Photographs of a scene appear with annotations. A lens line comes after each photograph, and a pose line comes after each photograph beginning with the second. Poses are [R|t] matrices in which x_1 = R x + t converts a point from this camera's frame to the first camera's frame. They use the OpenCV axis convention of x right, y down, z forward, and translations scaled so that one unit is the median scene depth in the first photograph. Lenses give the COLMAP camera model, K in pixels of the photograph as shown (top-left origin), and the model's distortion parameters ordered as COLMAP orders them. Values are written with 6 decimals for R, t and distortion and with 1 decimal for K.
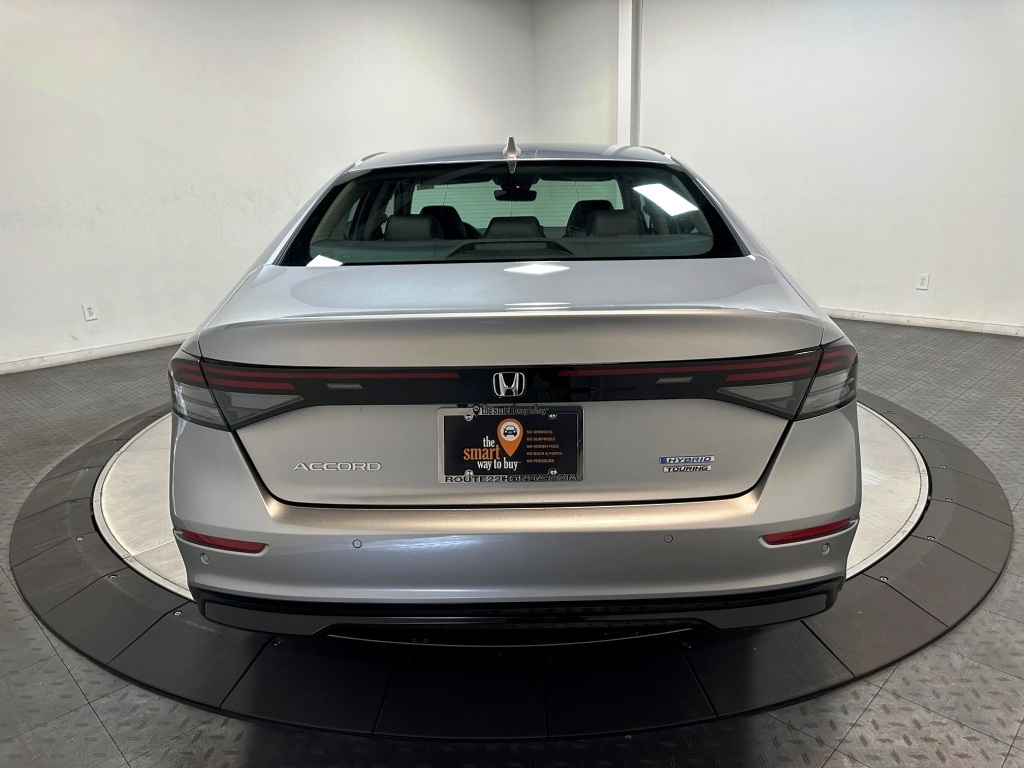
lens RADIAL K [[736.8, 0, 516.8], [0, 736.8, 375.1], [0, 0, 1]] dist [0.017454, -0.044370]
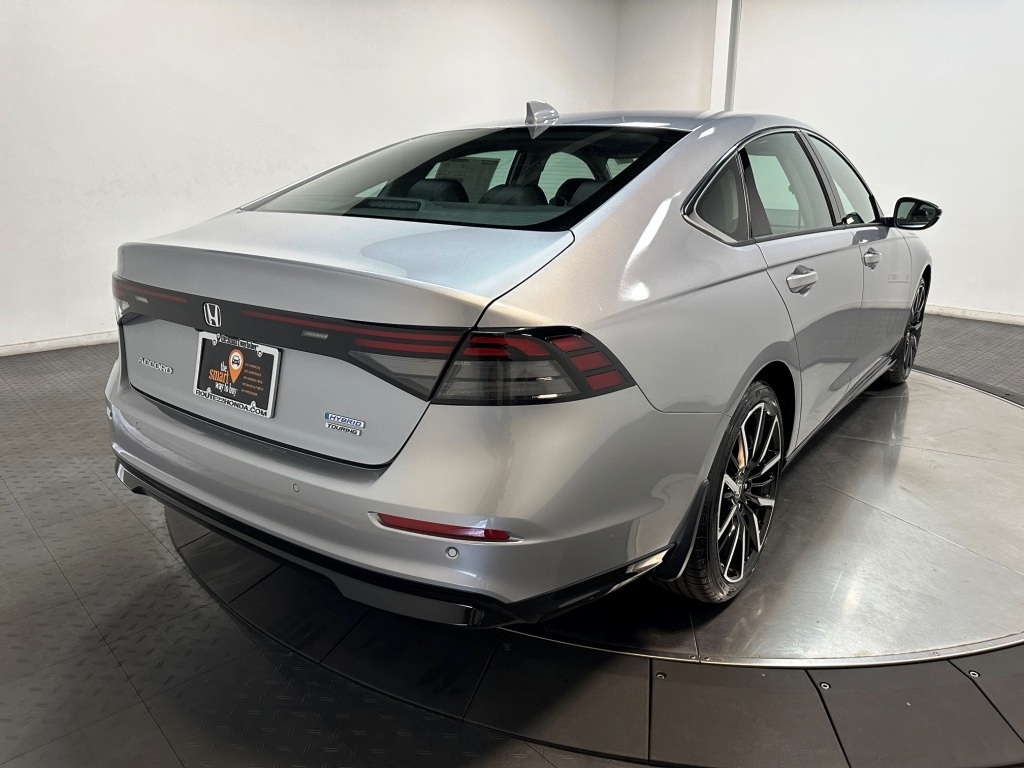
lens RADIAL K [[736.8, 0, 512.9], [0, 736.8, 380.9], [0, 0, 1]] dist [0.017454, -0.044370]
pose [[0.828801, 0.188359, -0.526887, 0.928565], [-0.170508, 0.981871, 0.082801, -0.057348], [0.532931, 0.021213, 0.845893, 0.281362]]
